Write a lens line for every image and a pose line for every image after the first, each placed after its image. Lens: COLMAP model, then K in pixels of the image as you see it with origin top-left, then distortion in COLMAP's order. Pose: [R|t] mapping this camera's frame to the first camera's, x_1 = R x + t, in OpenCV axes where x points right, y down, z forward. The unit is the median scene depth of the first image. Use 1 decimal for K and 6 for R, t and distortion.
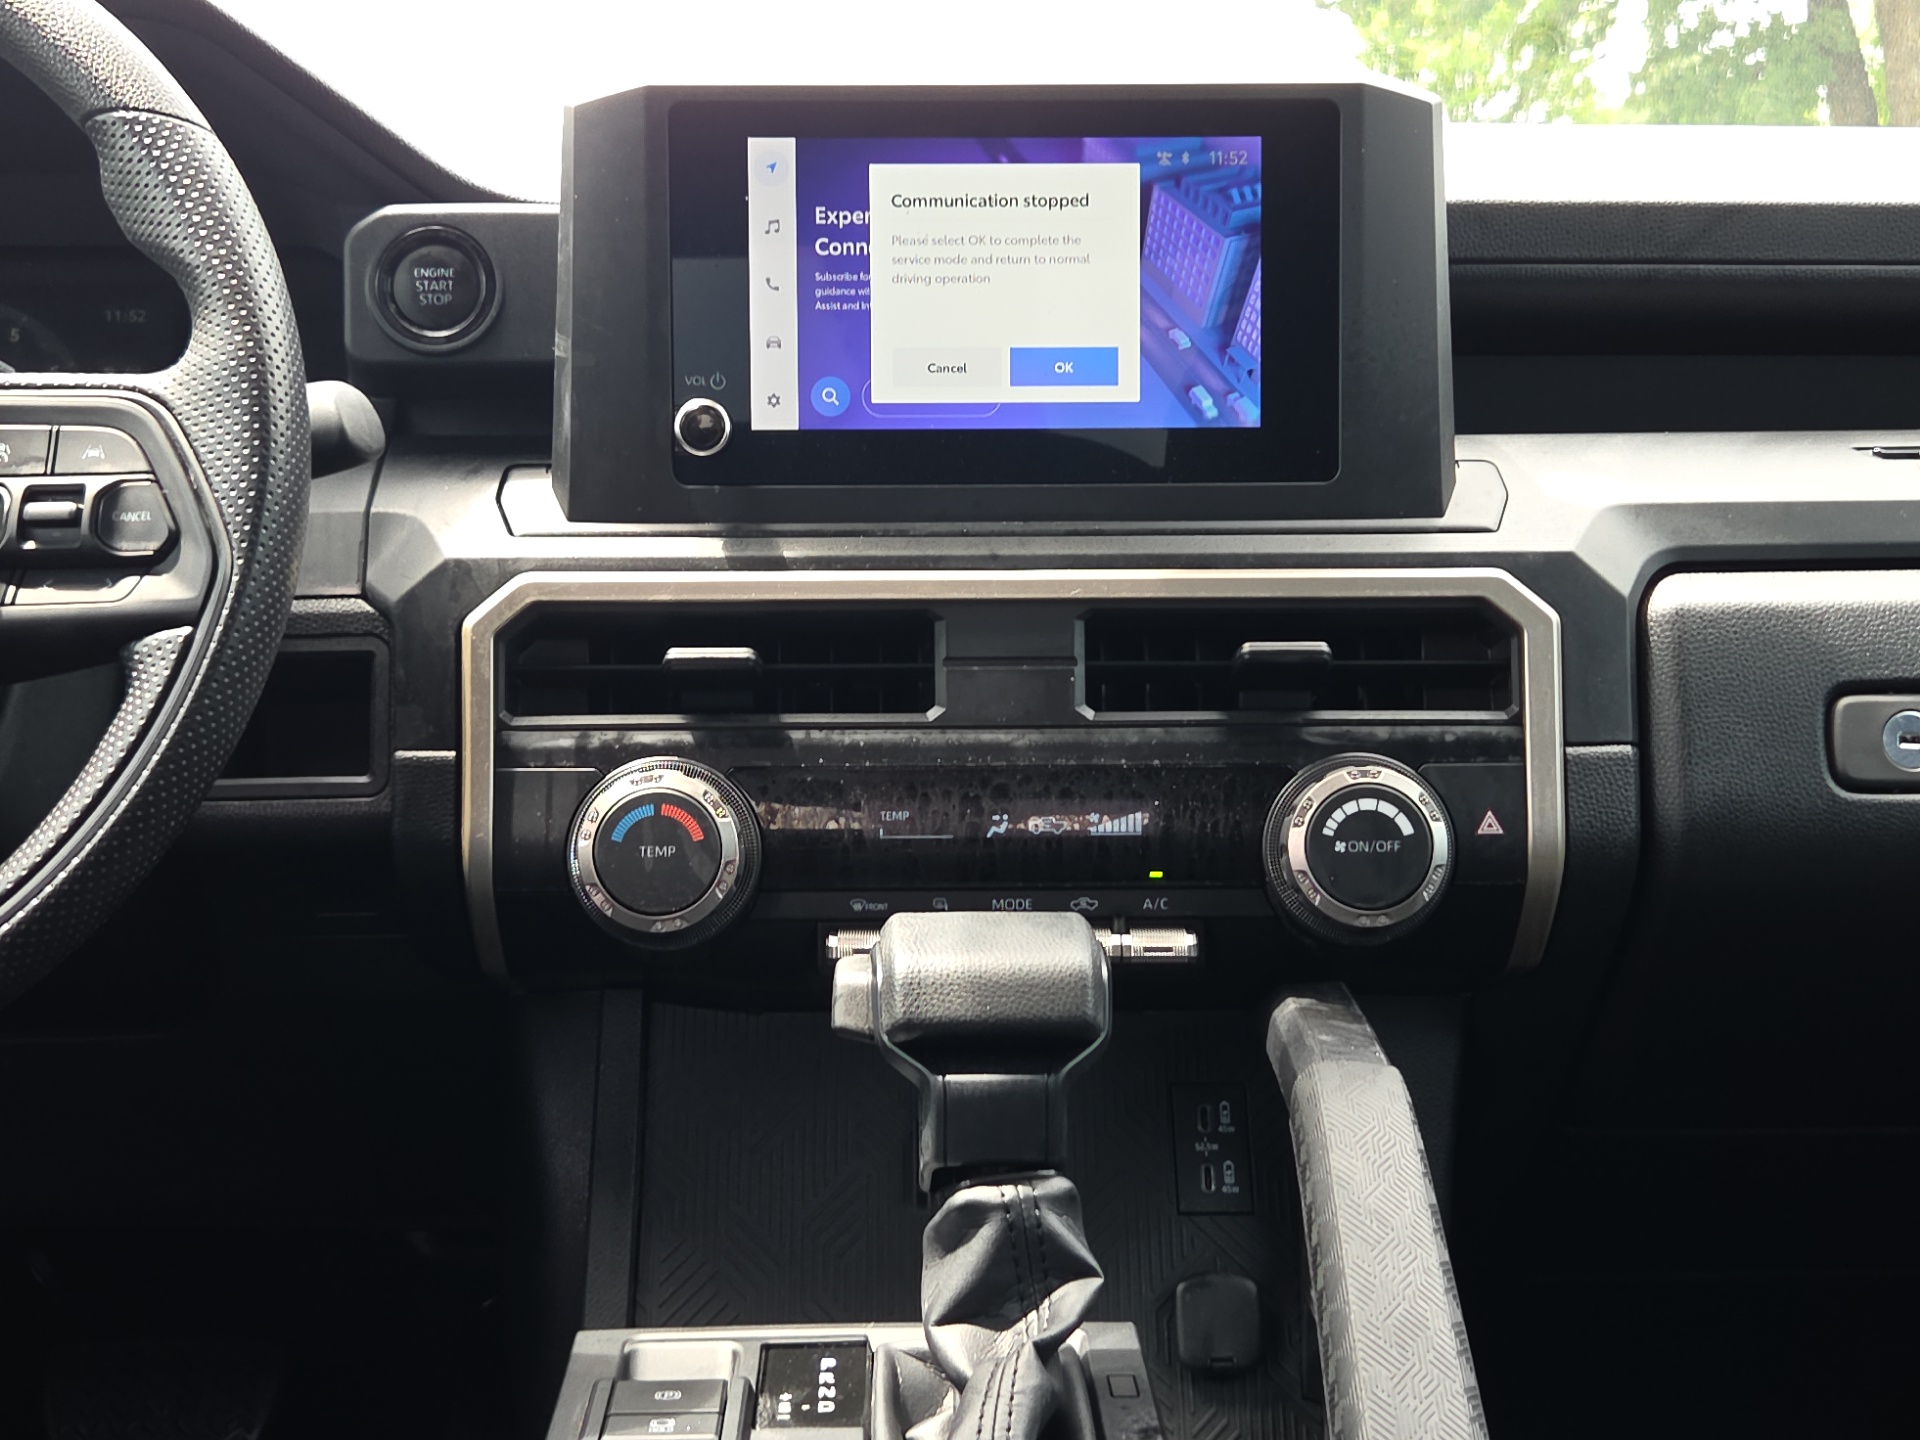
lens RADIAL K [[2689.7, 0, 980.2], [0, 2689.7, 697.6], [0, 0, 1]] dist [0.059795, 0.000000]
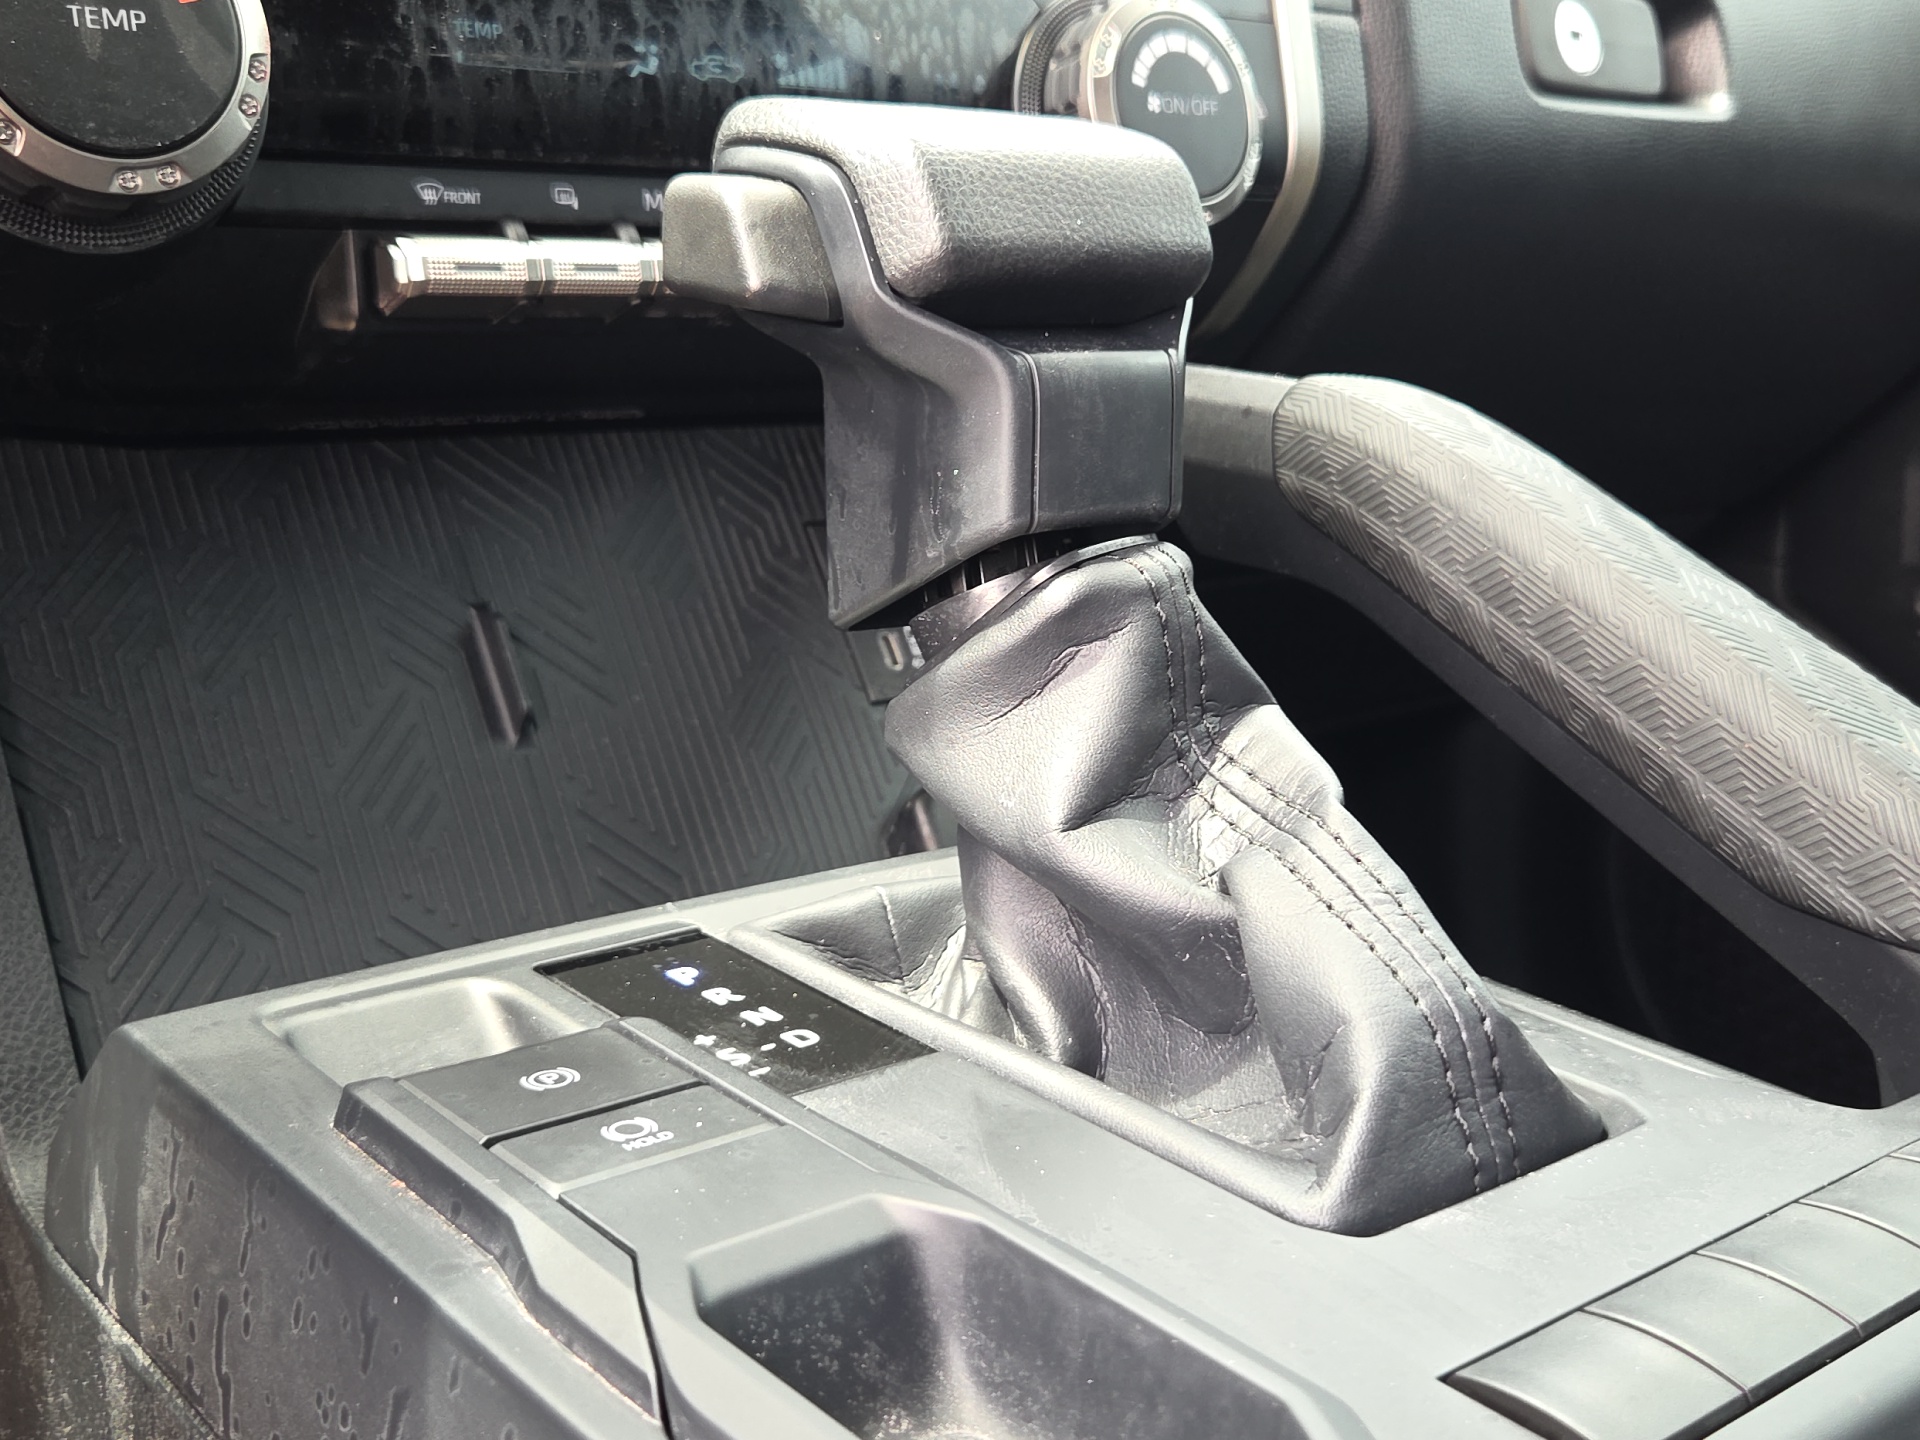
lens RADIAL K [[2171.7, 0, 973.0], [0, 2171.7, 701.2], [0, 0, 1]] dist [0.050326, 0.000000]
pose [[0.788074, -0.109100, 0.605836, -0.239274], [0.051613, 0.992414, 0.111578, 0.136479], [-0.613413, -0.056662, 0.787727, 0.579736]]
